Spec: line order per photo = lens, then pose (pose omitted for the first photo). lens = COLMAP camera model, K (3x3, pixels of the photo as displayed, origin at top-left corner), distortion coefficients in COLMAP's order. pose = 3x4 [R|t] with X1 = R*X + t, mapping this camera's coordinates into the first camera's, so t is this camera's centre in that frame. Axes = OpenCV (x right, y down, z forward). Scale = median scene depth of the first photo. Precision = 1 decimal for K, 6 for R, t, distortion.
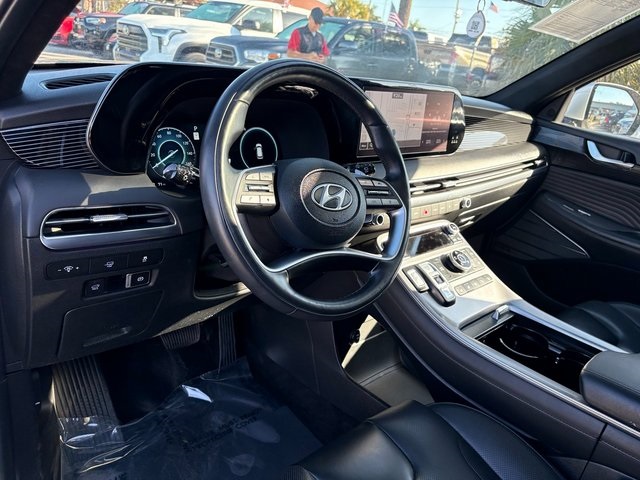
lens RADIAL K [[490.0, 0, 321.6], [0, 490.0, 241.0], [0, 0, 1]] dist [0.046683, -0.047745]
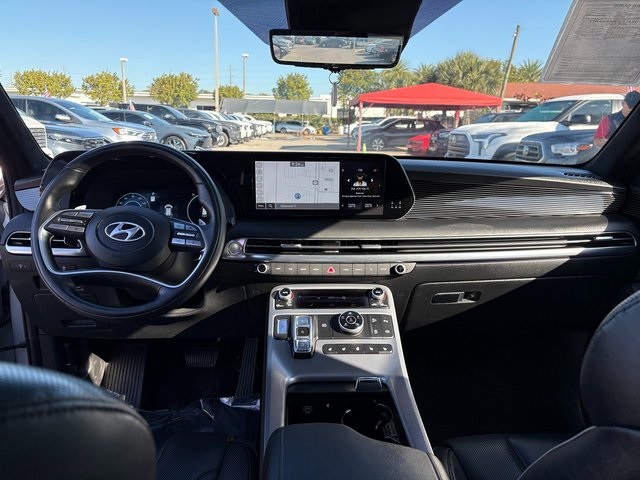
lens RADIAL K [[490.0, 0, 320.5], [0, 490.0, 240.2], [0, 0, 1]] dist [0.046683, -0.047745]
pose [[0.760183, 0.026289, -0.649177, 0.110298], [-0.155773, 0.977412, -0.142828, 0.003941], [0.630759, 0.209699, 0.747108, 0.025064]]
